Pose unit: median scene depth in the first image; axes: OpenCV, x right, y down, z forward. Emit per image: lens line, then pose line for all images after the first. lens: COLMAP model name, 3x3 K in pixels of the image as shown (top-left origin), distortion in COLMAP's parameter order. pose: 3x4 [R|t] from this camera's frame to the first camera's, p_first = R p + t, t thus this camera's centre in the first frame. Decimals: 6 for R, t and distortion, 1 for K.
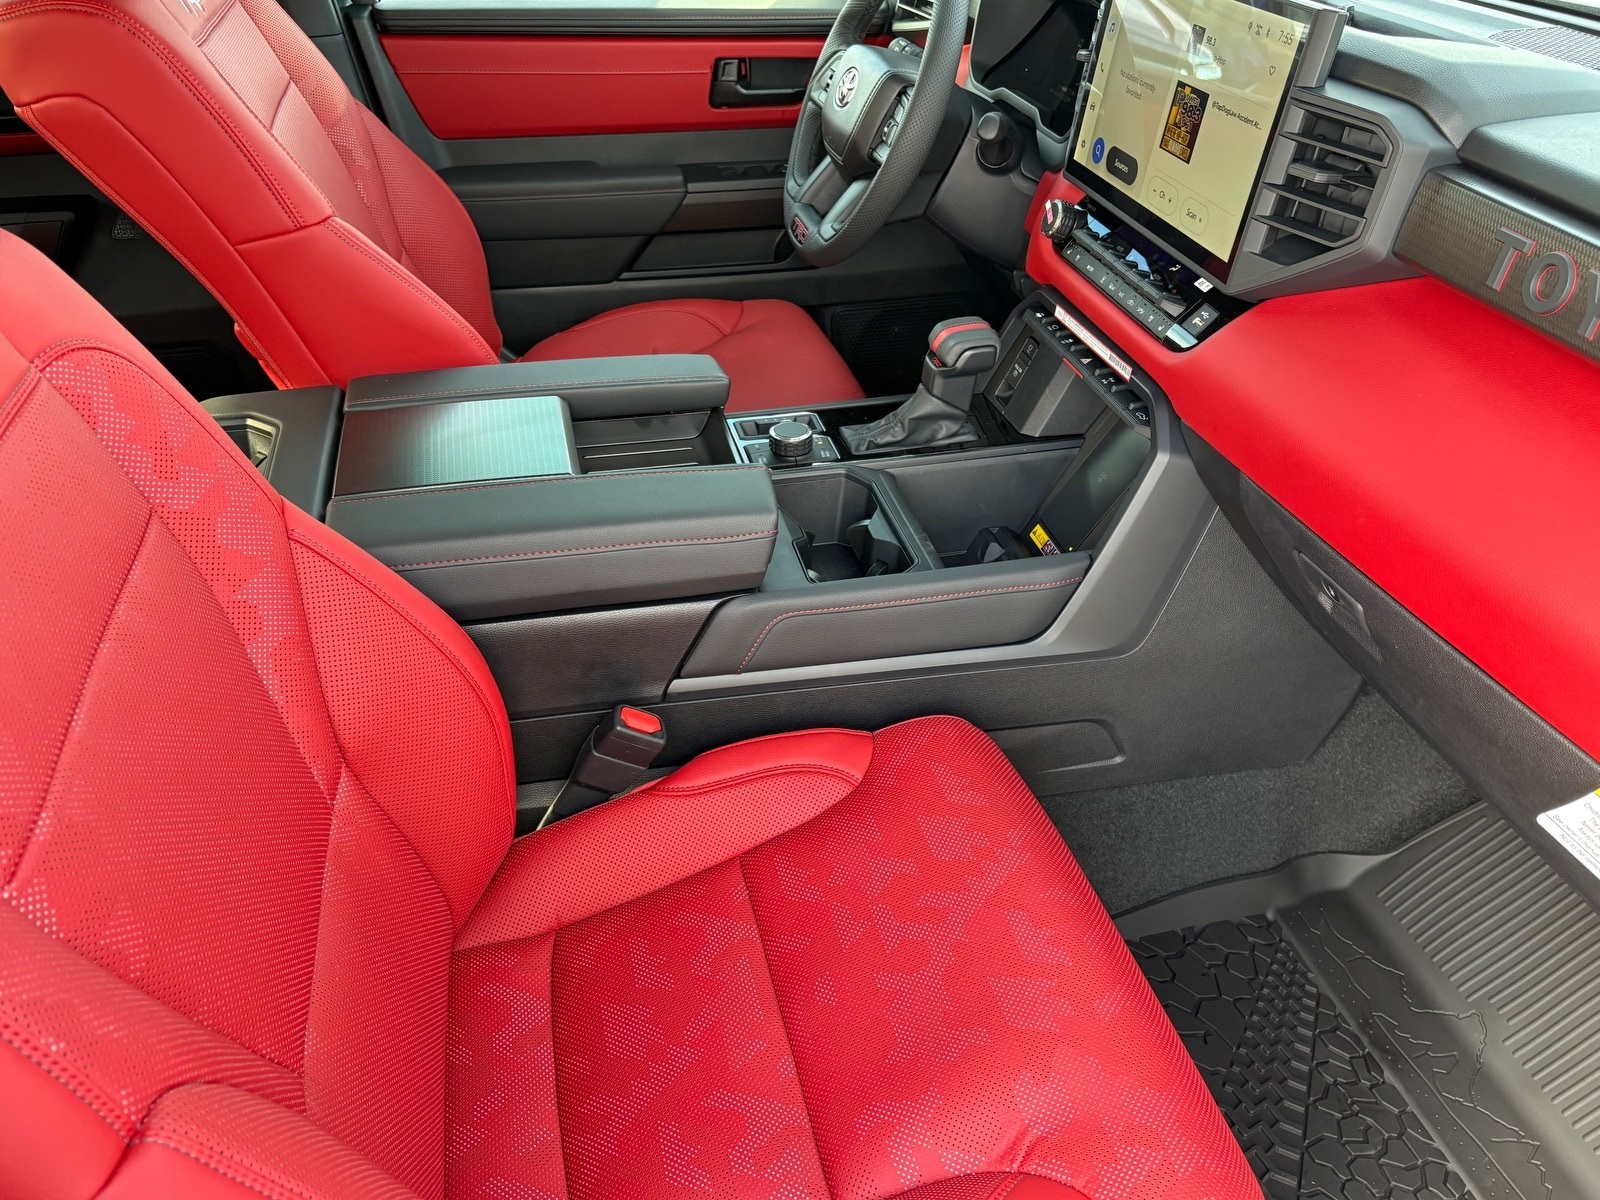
lens RADIAL K [[1298.3, 0, 803.5], [0, 1298.3, 596.0], [0, 0, 1]] dist [0.010031, 0.009802]
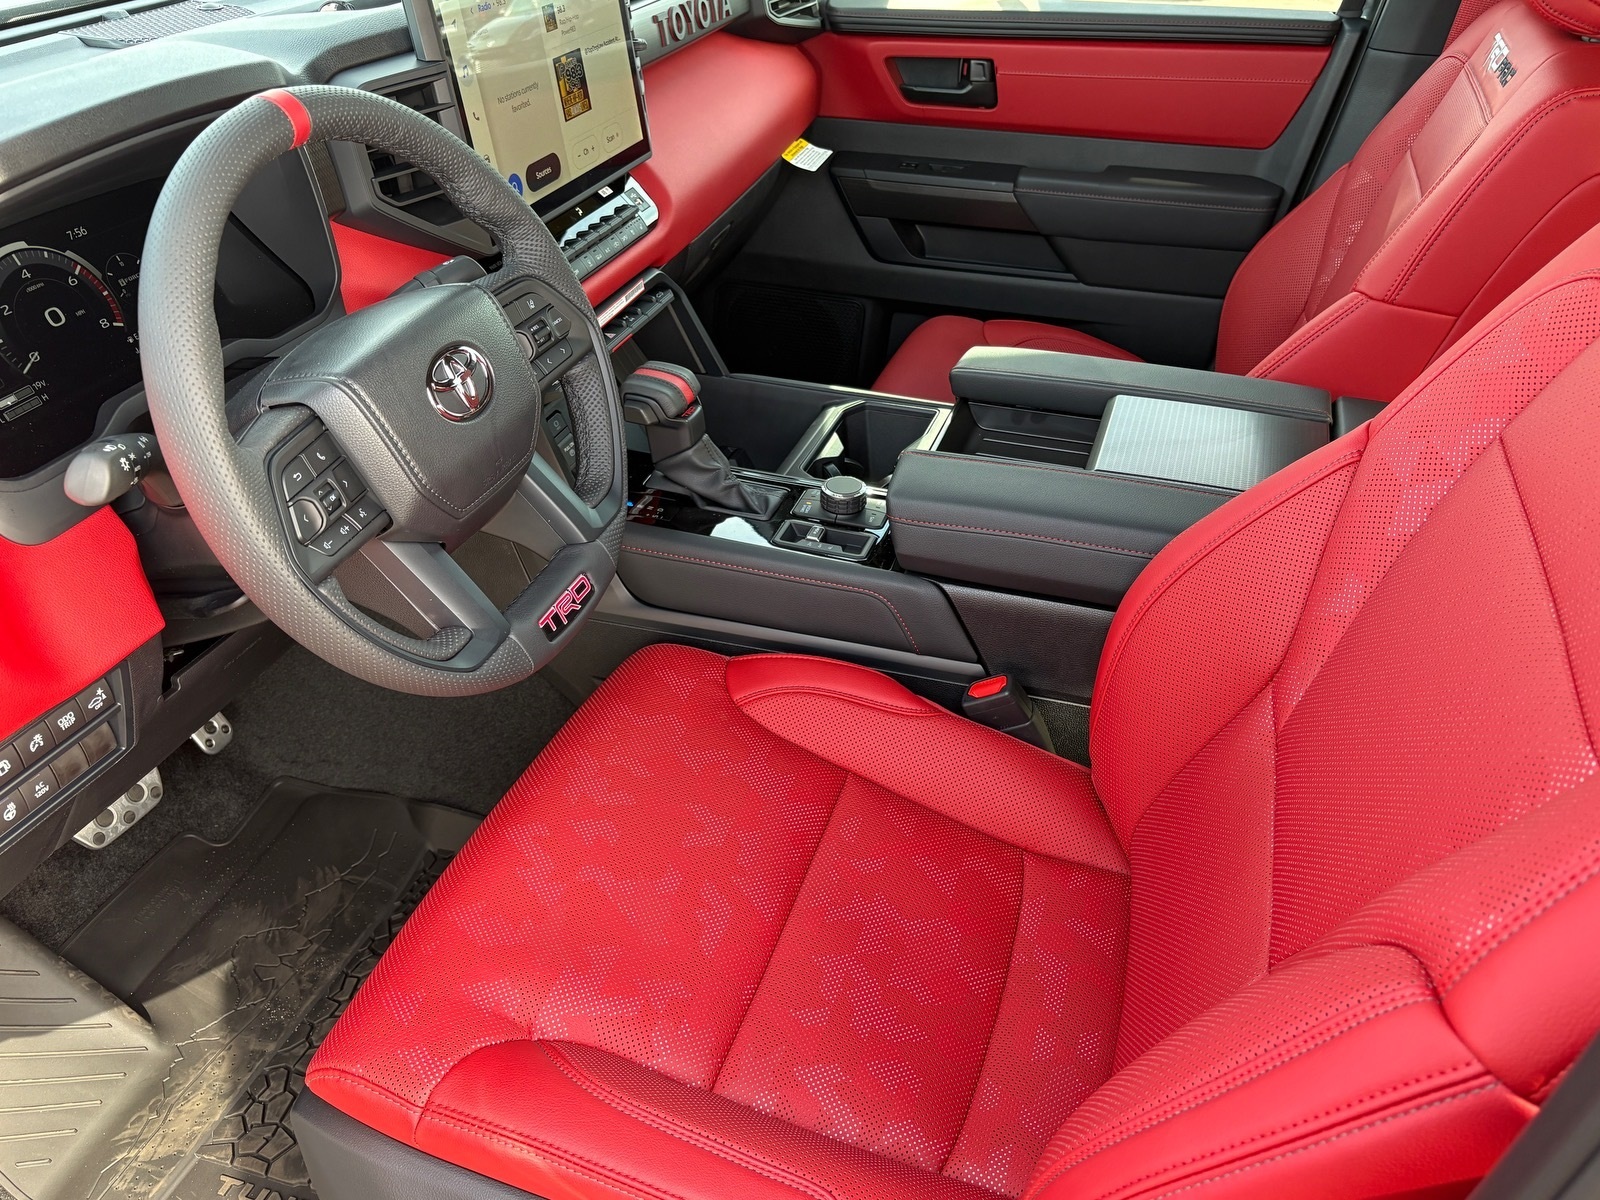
lens RADIAL K [[1298.3, 0, 797.2], [0, 1298.3, 588.6], [0, 0, 1]] dist [0.010031, 0.009802]
pose [[-0.851372, -0.303848, 0.427602, -0.448483], [0.272413, 0.440521, 0.855413, -1.006244], [-0.448283, 0.844759, -0.292275, 1.501421]]
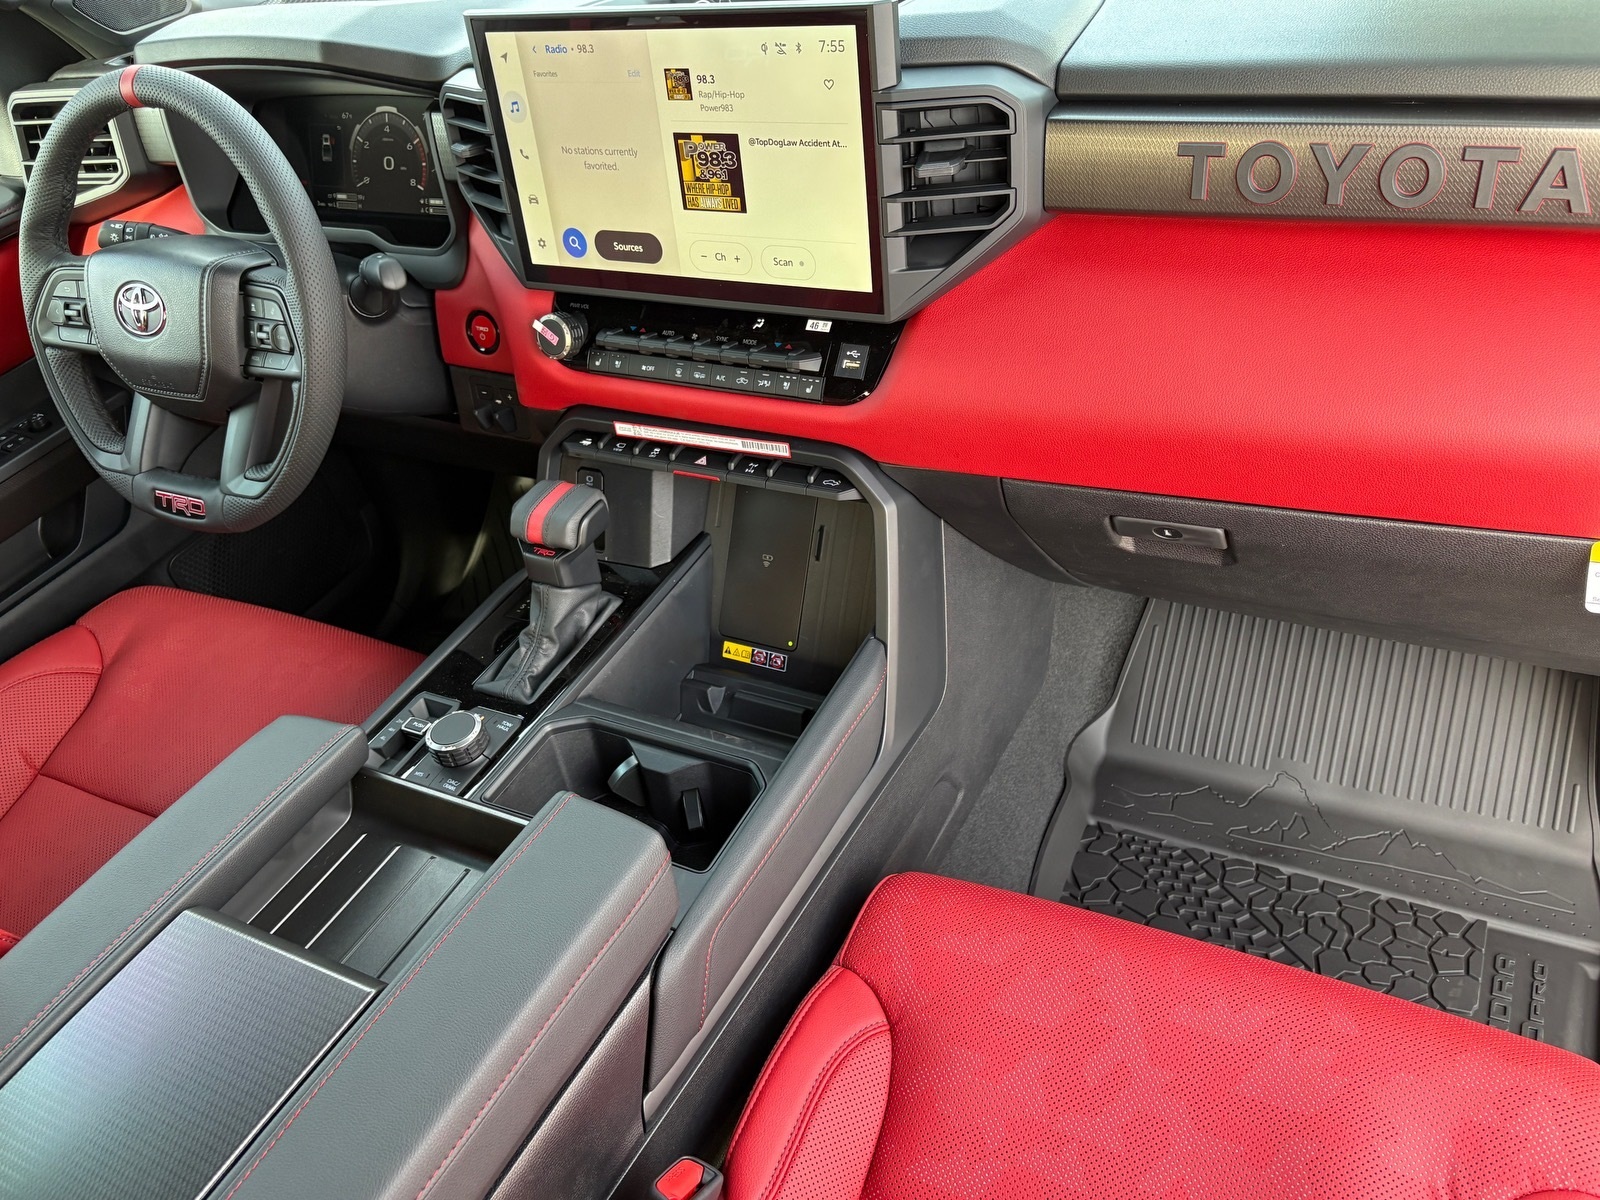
lens RADIAL K [[1298.3, 0, 804.2], [0, 1298.3, 615.9], [0, 0, 1]] dist [0.010031, 0.009802]
pose [[0.644916, -0.561833, 0.518100, -0.261302], [0.547551, 0.812611, 0.199629, -0.246840], [-0.533172, 0.154942, 0.831698, 0.276469]]
